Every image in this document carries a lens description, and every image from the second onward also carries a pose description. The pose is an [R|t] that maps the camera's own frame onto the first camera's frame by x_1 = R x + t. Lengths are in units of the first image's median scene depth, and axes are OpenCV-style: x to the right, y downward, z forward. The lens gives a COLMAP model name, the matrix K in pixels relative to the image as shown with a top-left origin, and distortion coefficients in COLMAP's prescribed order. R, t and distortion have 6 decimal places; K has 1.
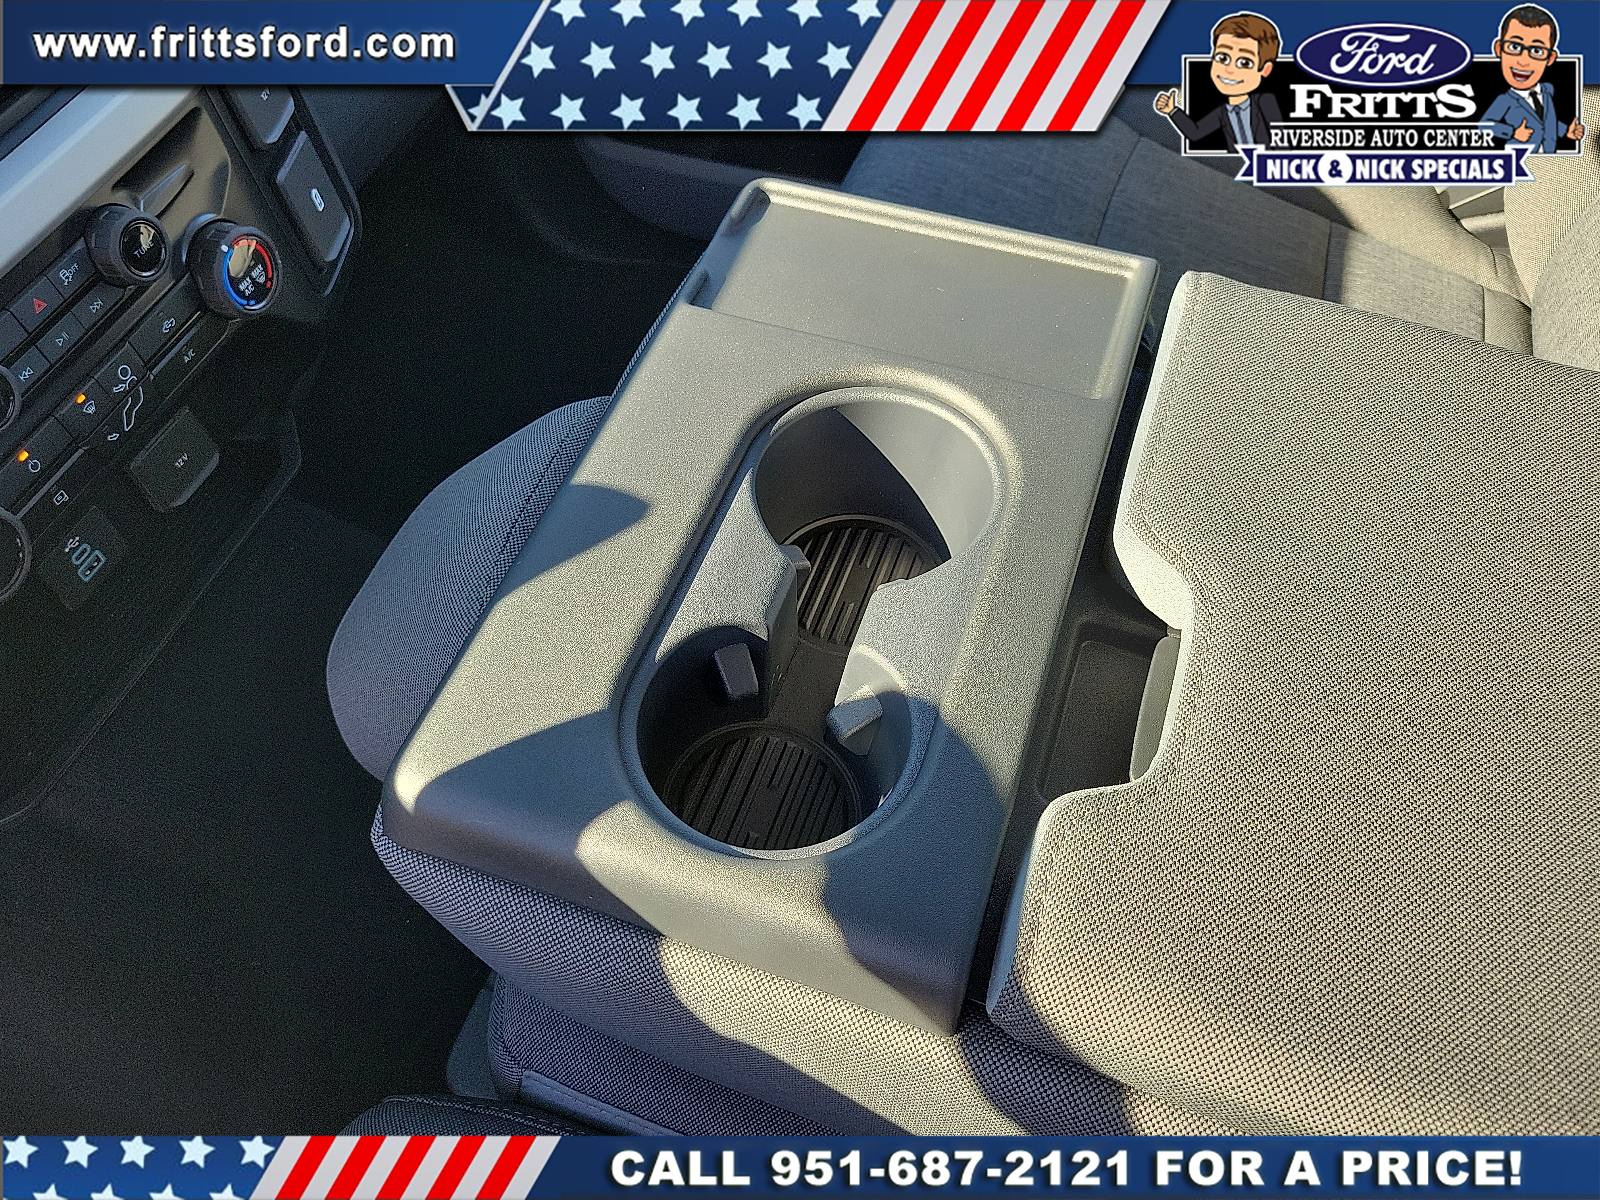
lens RADIAL K [[1208.9, 0, 769.6], [0, 1208.9, 598.6], [0, 0, 1]] dist [-0.001979, -0.004596]
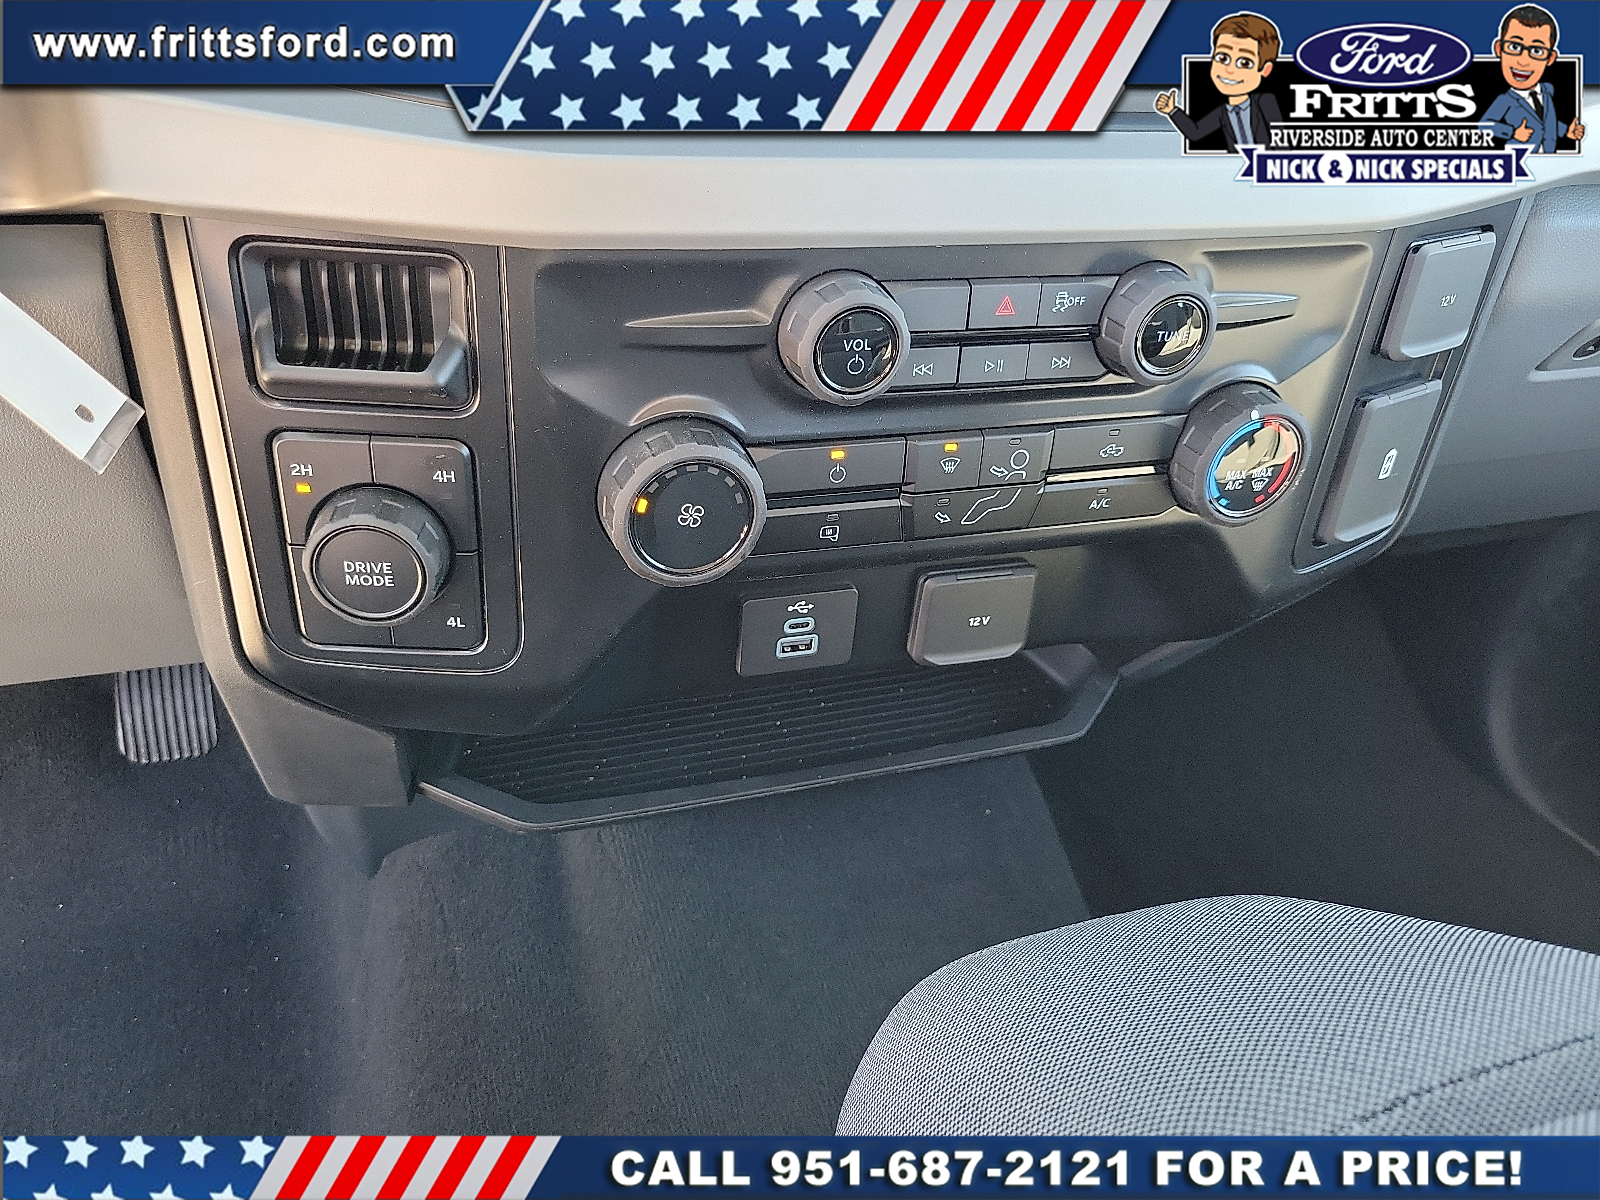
lens RADIAL K [[1252.8, 0, 756.0], [0, 1252.8, 624.0], [0, 0, 1]] dist [-0.001085, -0.002578]
pose [[0.597456, 0.565166, -0.568887, -0.166961], [-0.706399, 0.706694, -0.039802, 0.013282], [0.379534, 0.425642, 0.821452, 0.400510]]
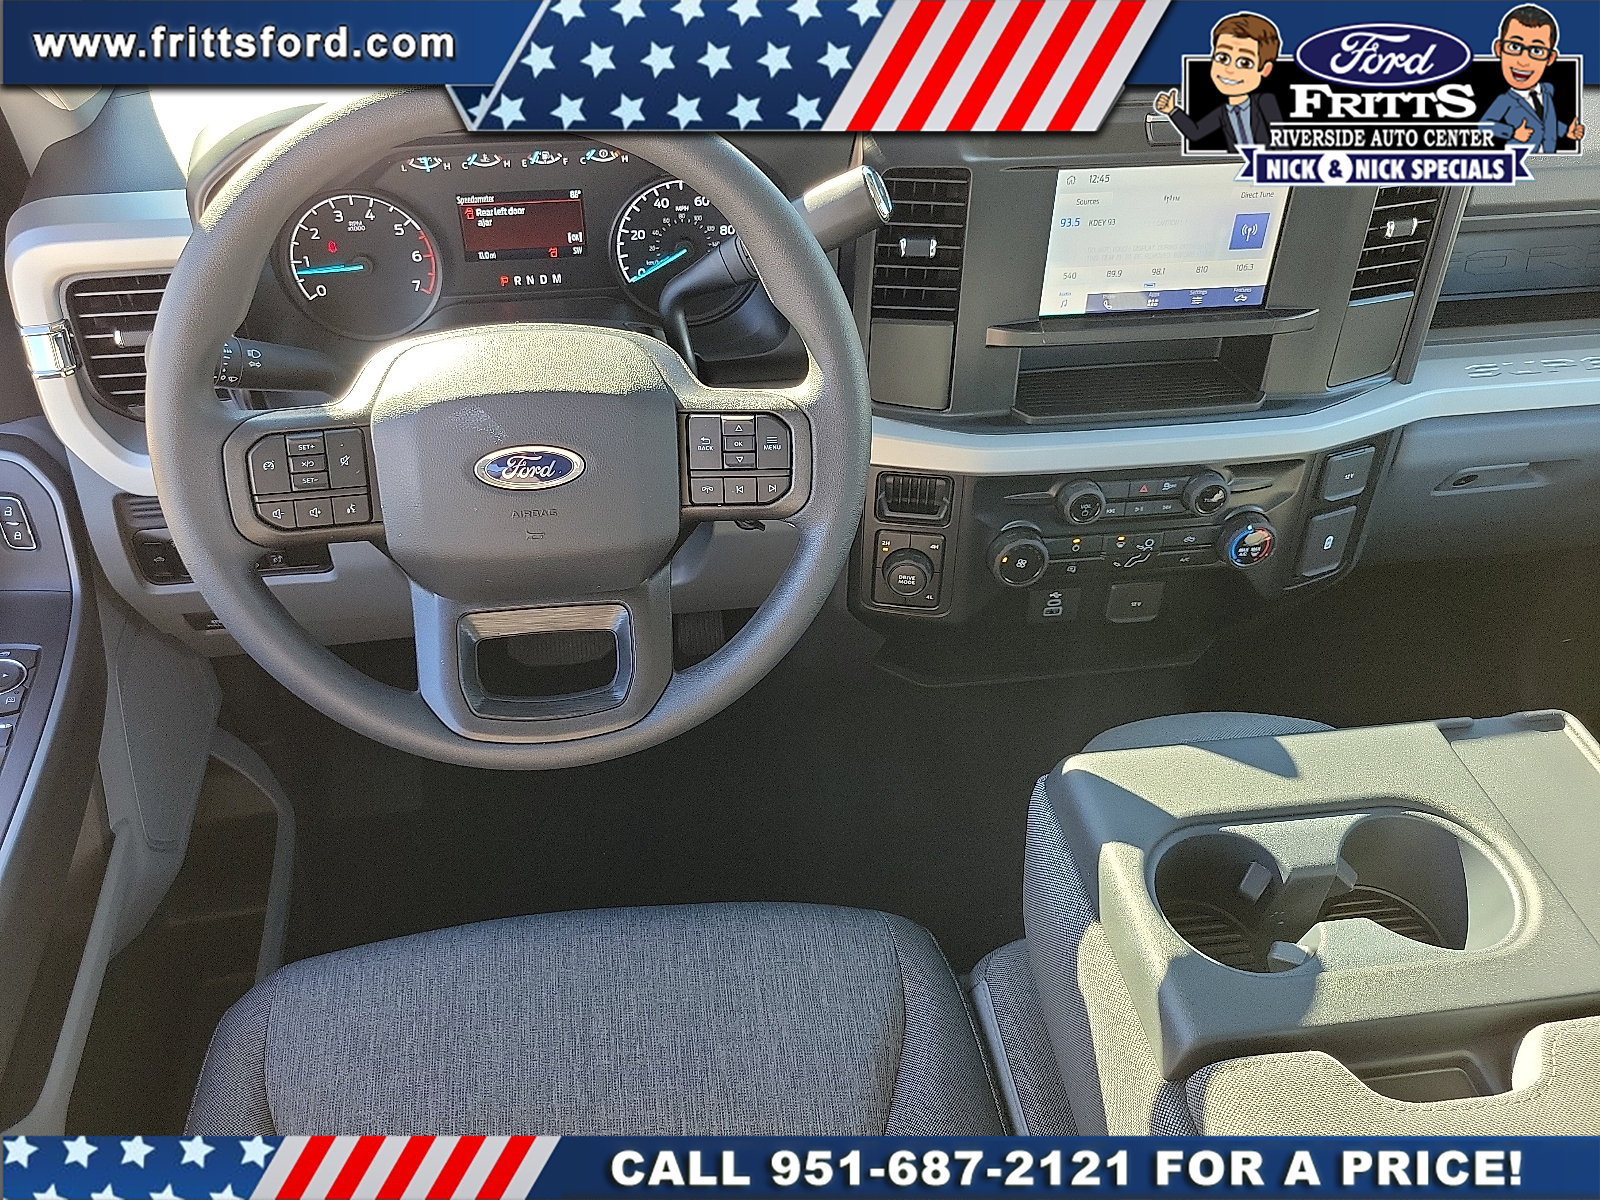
lens RADIAL K [[1252.8, 0, 756.0], [0, 1252.8, 624.0], [0, 0, 1]] dist [-0.001085, -0.002578]
pose [[0.469163, 0.612329, -0.636348, 0.426500], [-0.731862, 0.672859, 0.107879, 0.113751], [0.494231, 0.415106, 0.763821, -0.620647]]
